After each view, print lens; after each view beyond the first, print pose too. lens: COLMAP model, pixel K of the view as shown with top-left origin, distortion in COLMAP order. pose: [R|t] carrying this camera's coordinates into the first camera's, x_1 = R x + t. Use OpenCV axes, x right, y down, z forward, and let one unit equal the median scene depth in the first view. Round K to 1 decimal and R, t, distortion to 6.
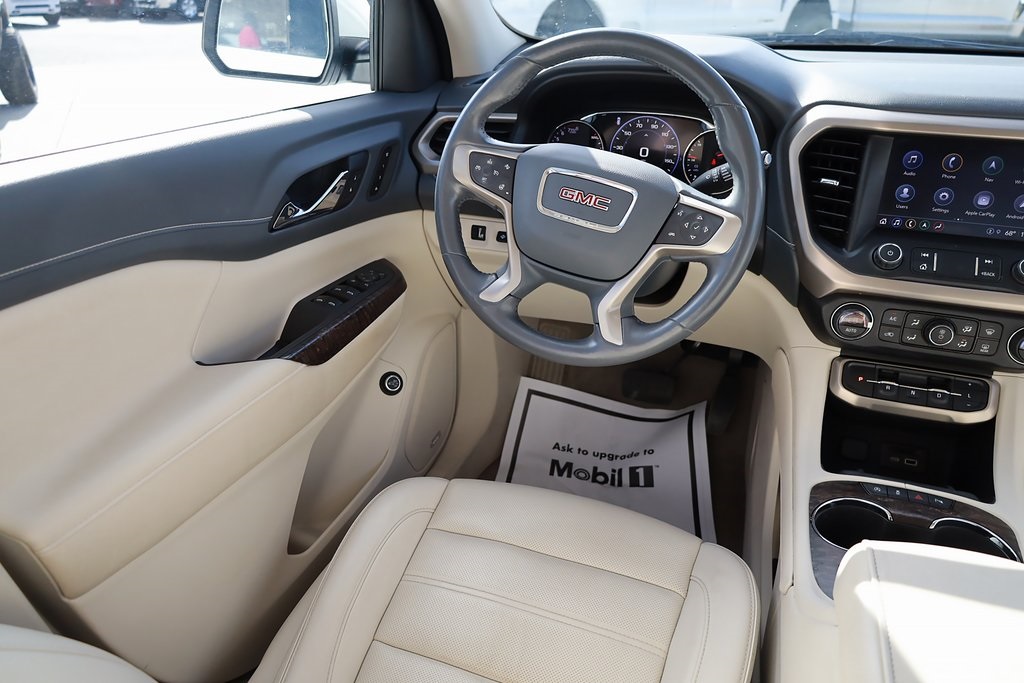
lens RADIAL K [[694.2, 0, 513.7], [0, 694.2, 344.2], [0, 0, 1]] dist [-0.013001, -0.003325]
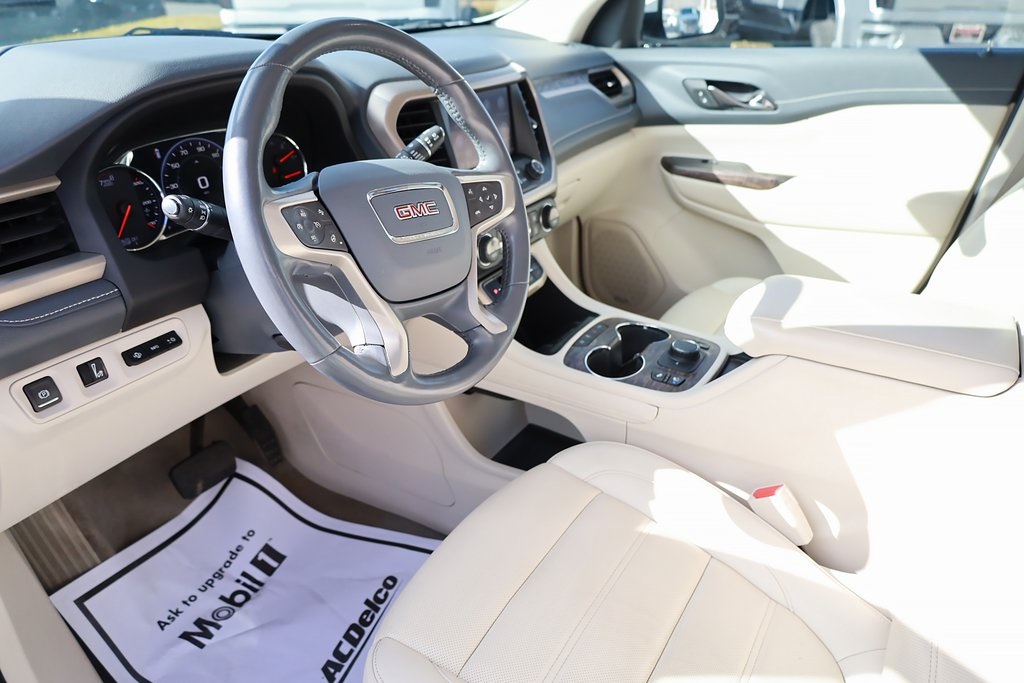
lens RADIAL K [[699.9, 0, 508.9], [0, 699.9, 340.4], [0, 0, 1]] dist [-0.009127, -0.001071]
pose [[0.187848, -0.434863, 0.880686, -0.667750], [0.459972, 0.831195, 0.312315, -0.271819], [-0.867836, 0.346423, 0.356163, 0.597142]]
